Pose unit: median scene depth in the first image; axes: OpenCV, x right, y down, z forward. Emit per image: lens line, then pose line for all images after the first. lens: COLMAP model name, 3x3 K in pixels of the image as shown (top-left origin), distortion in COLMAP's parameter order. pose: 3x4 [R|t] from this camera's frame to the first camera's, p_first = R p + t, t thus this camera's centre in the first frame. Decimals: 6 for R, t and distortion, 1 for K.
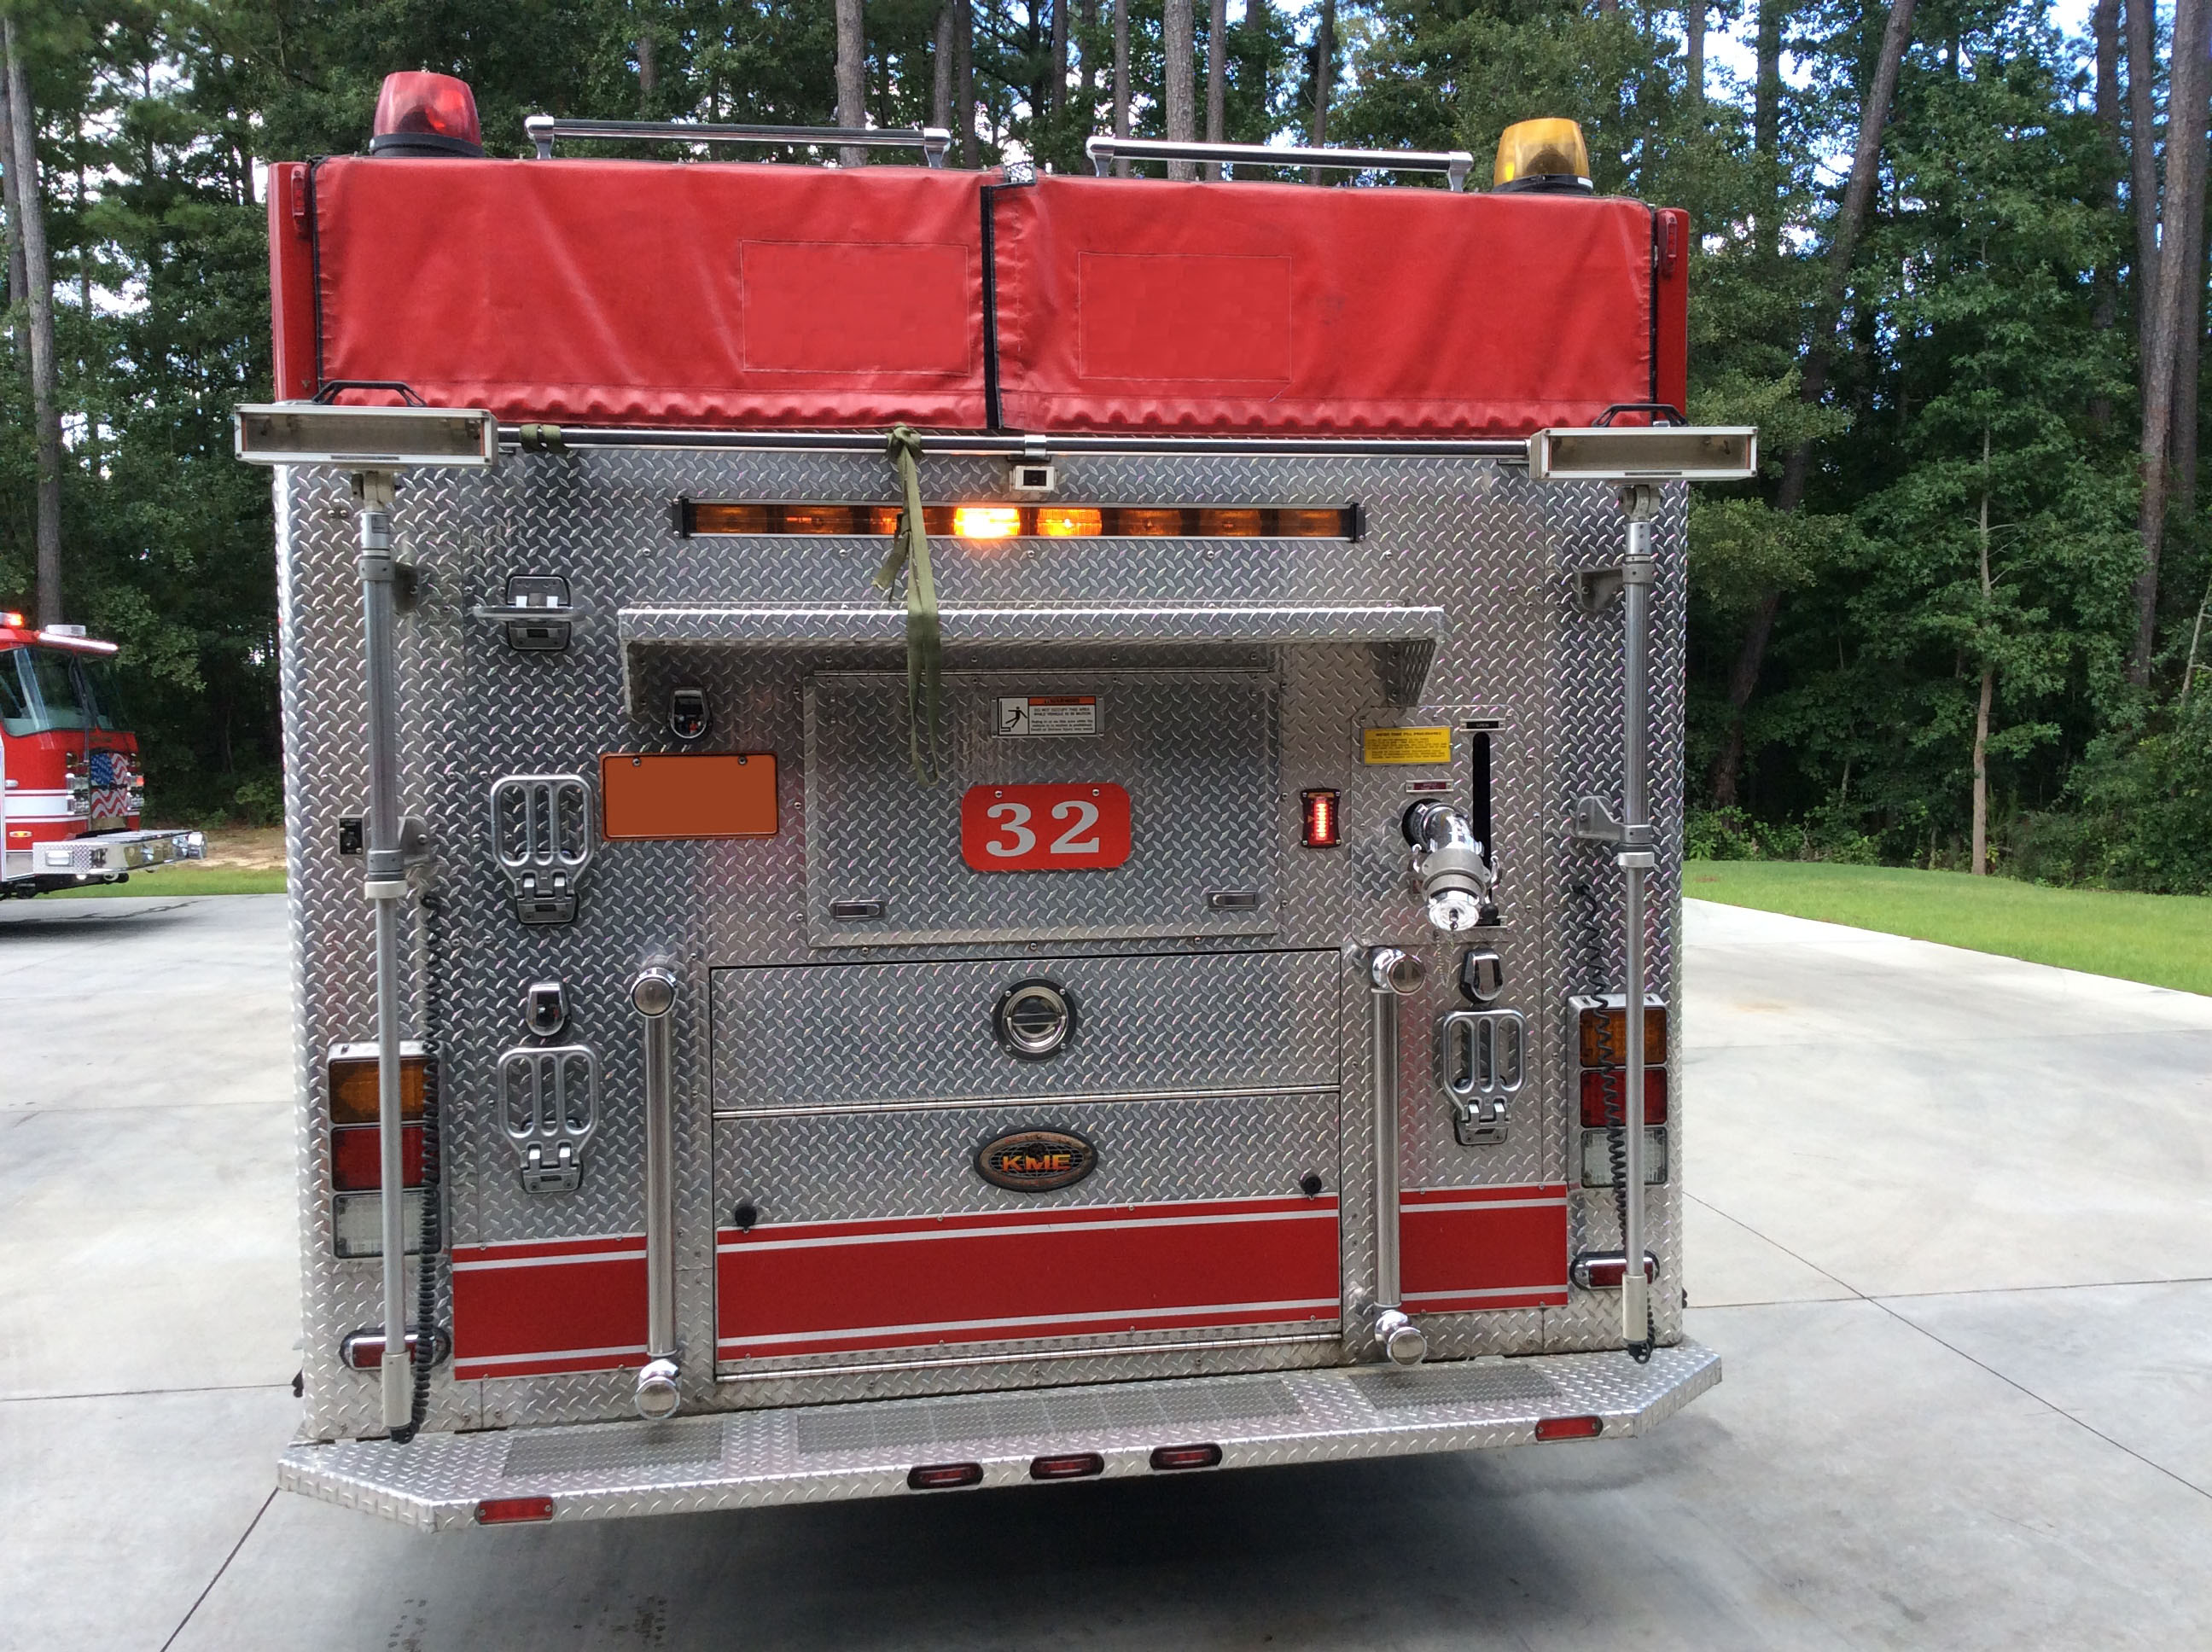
lens RADIAL K [[2012.1, 0, 1106.0], [0, 2012.1, 826.0], [0, 0, 1]] dist [0.097725, -0.178382]
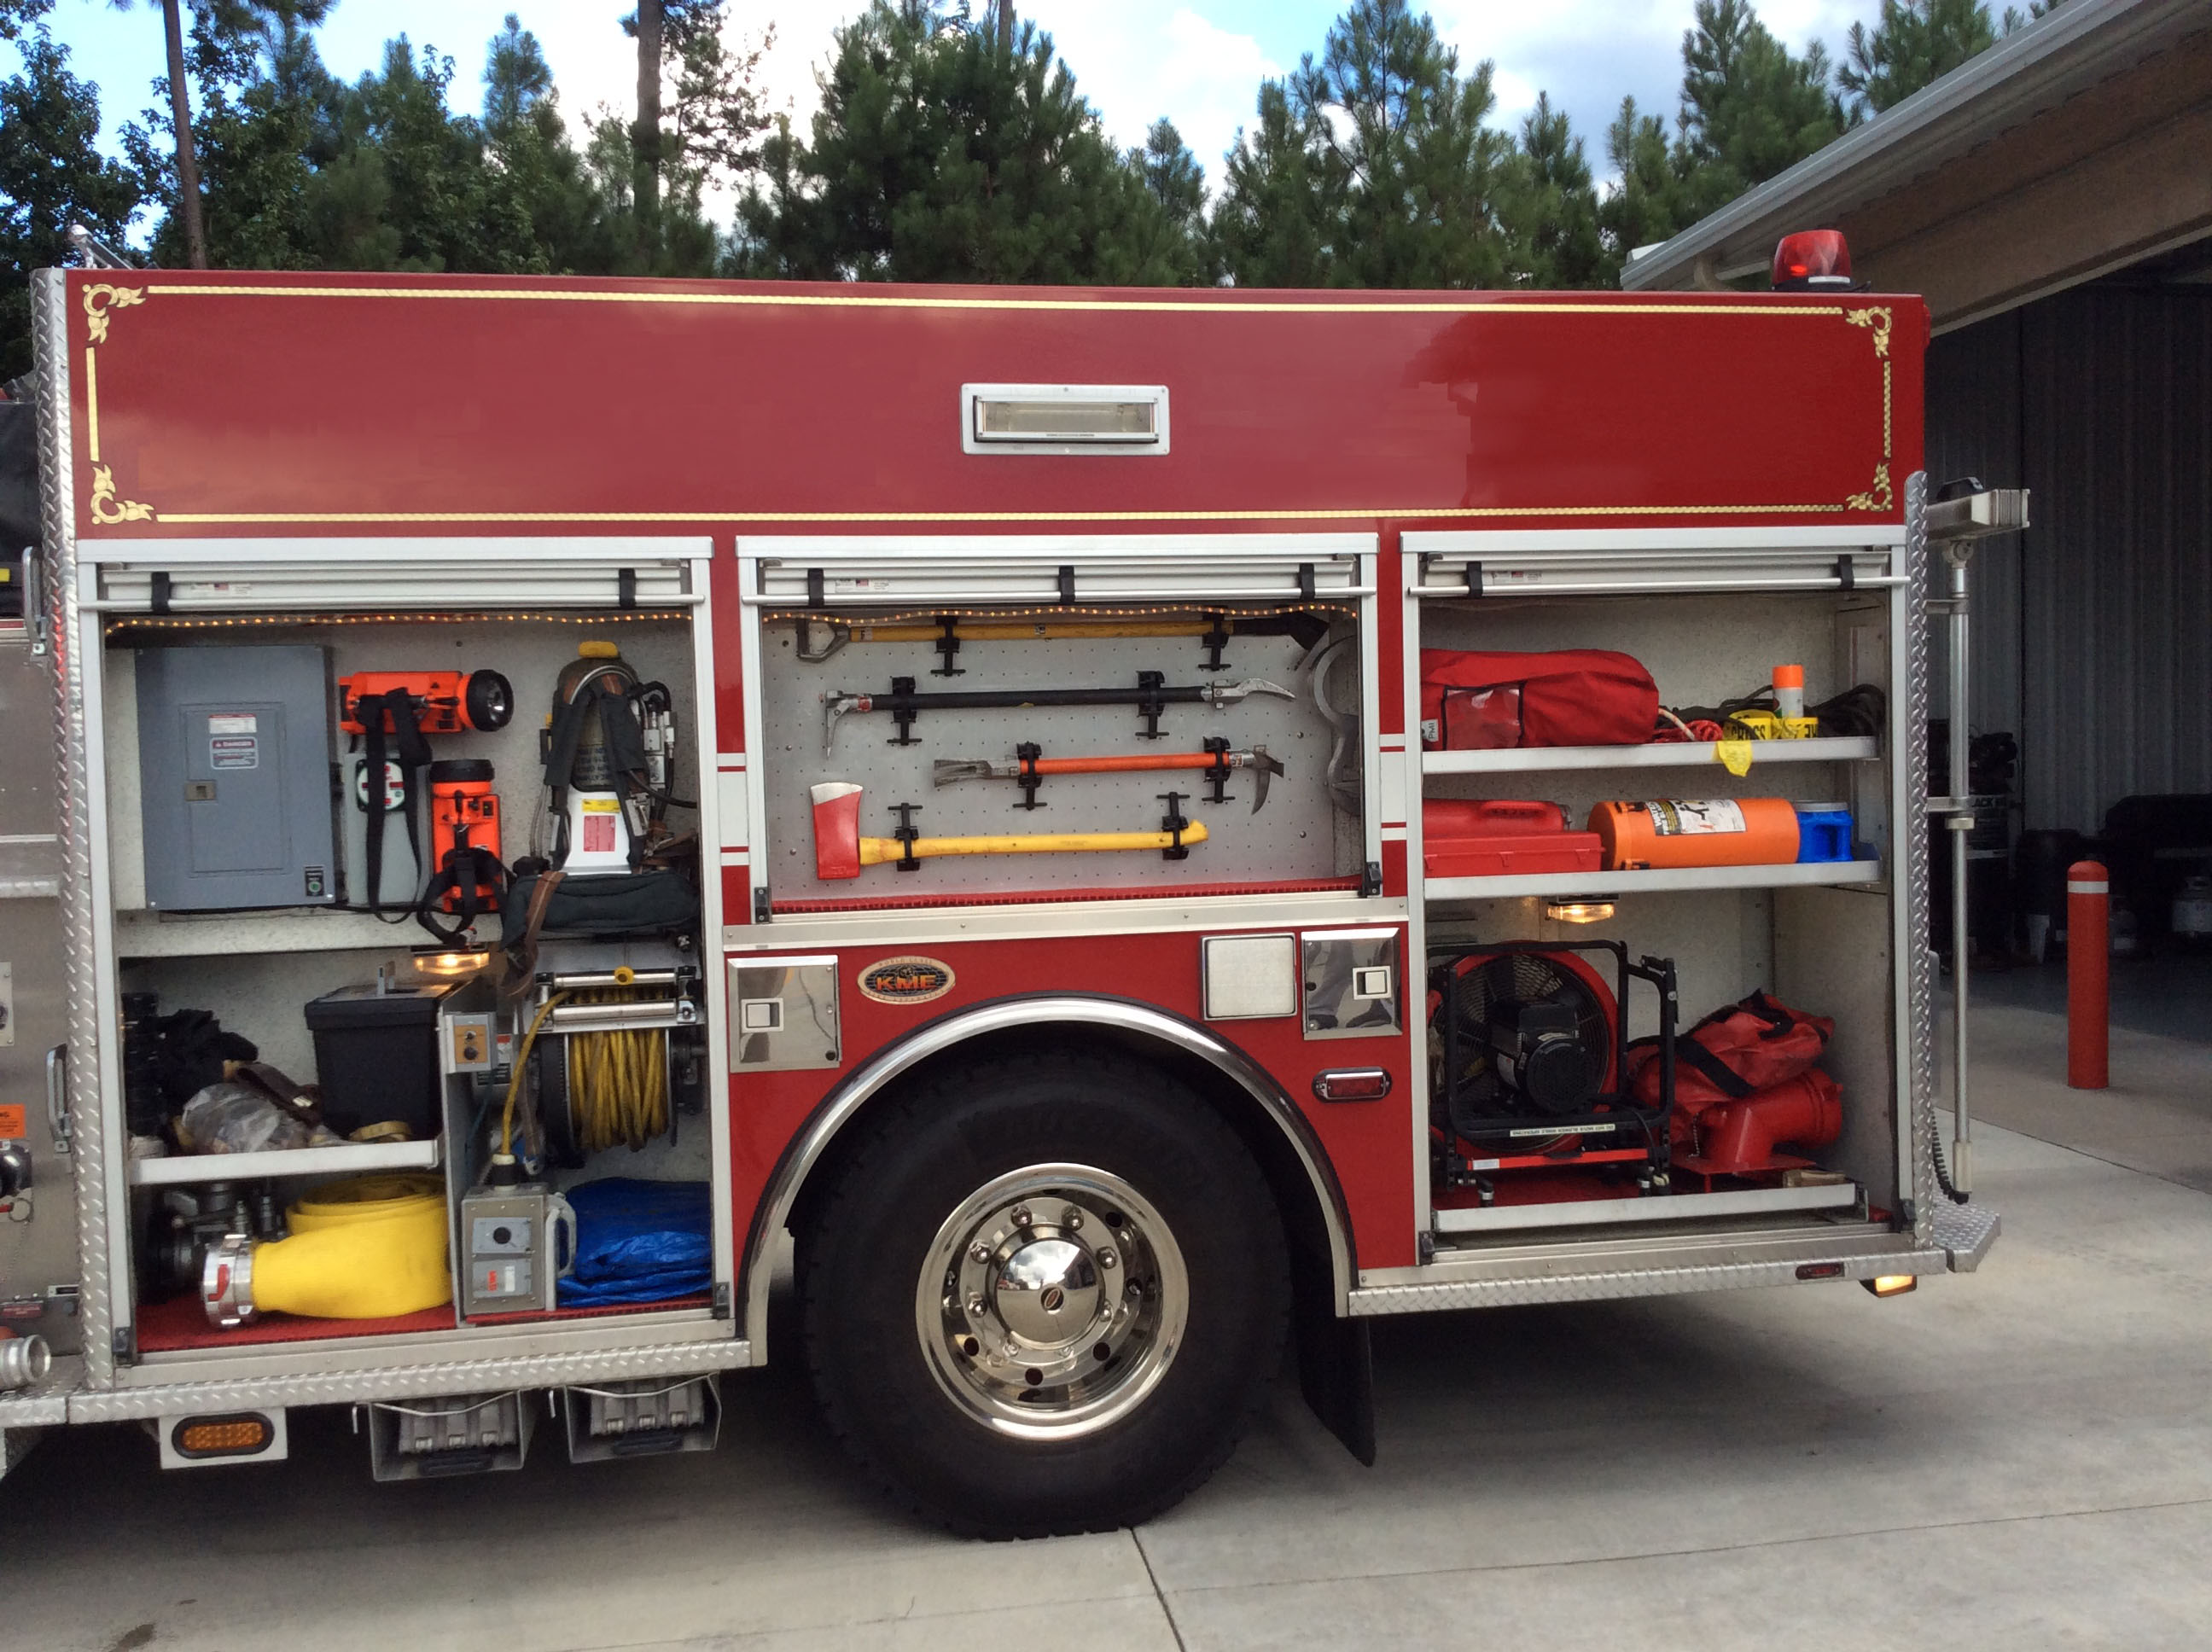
lens RADIAL K [[2028.5, 0, 1122.1], [0, 2028.5, 827.8], [0, 0, 1]] dist [0.092173, -0.214277]
pose [[-0.010347, -0.031019, 0.999465, -1.610794], [0.081144, 0.996196, 0.031758, -0.054588], [-0.996649, 0.081429, -0.007790, 1.425032]]
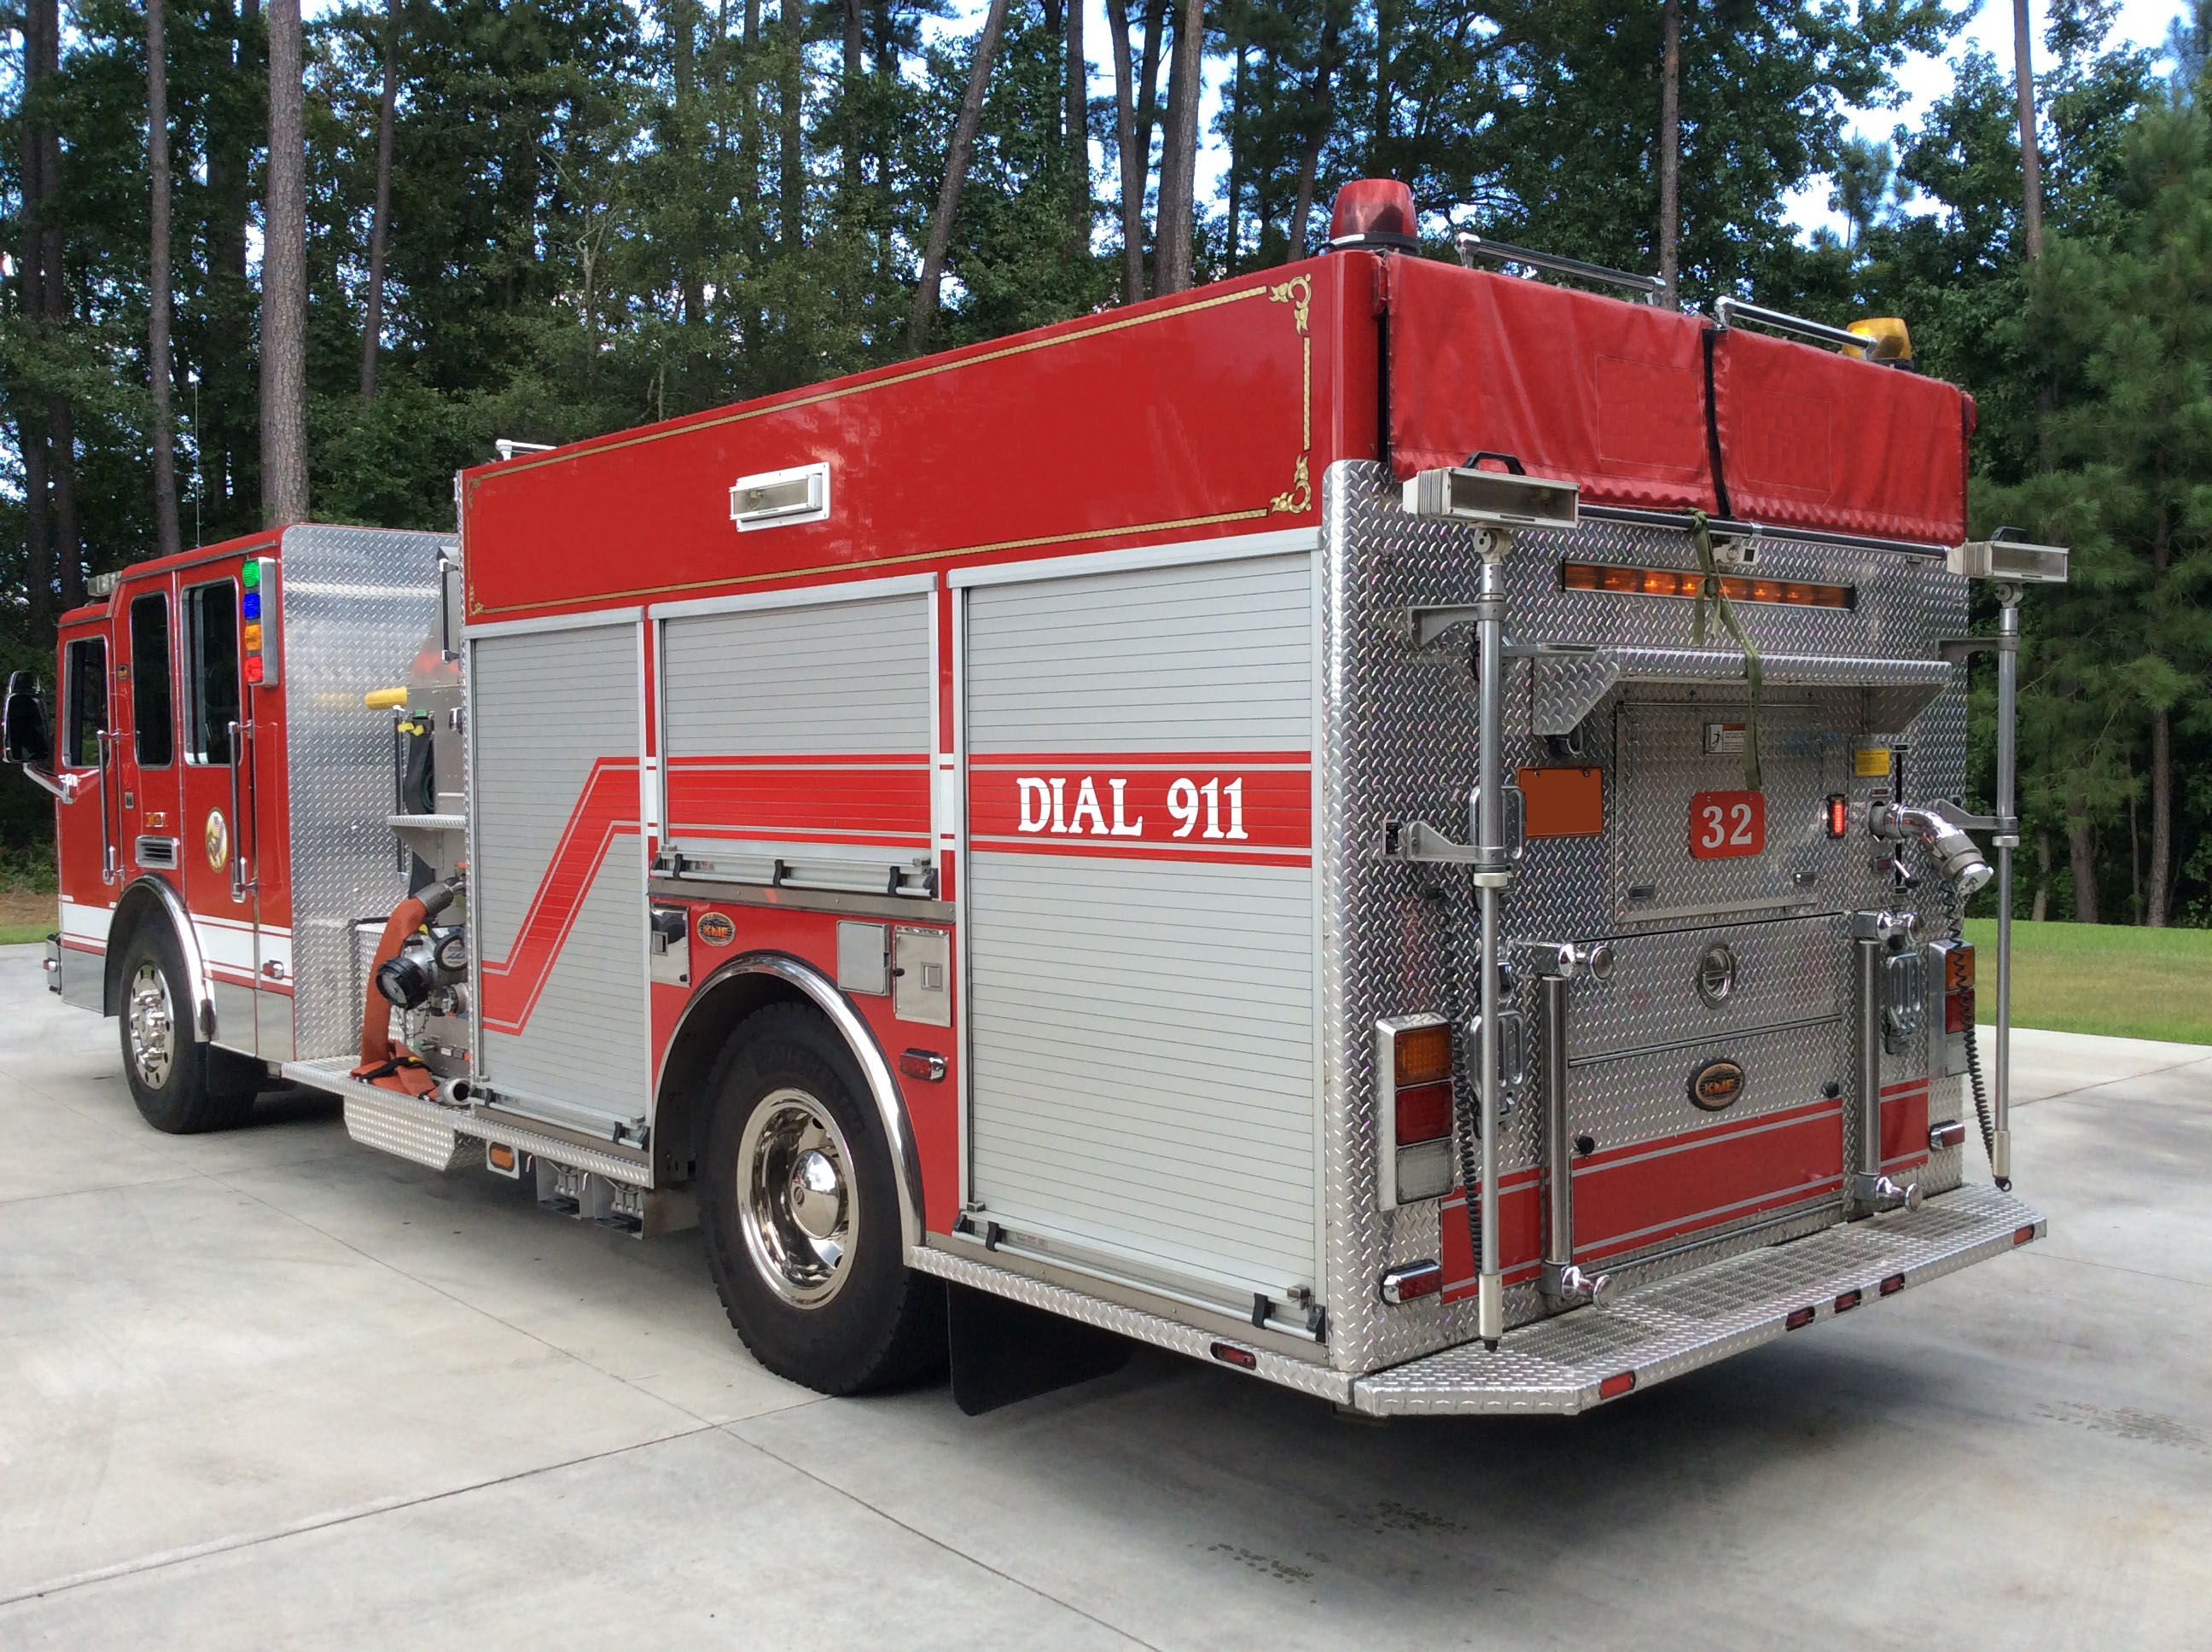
lens RADIAL K [[2028.5, 0, 1122.1], [0, 2028.5, 827.8], [0, 0, 1]] dist [0.092173, -0.214277]
pose [[0.847485, -0.015755, 0.530585, -1.027927], [0.027817, 0.999504, -0.014753, 0.010960], [-0.530090, 0.027262, 0.847503, 0.095828]]
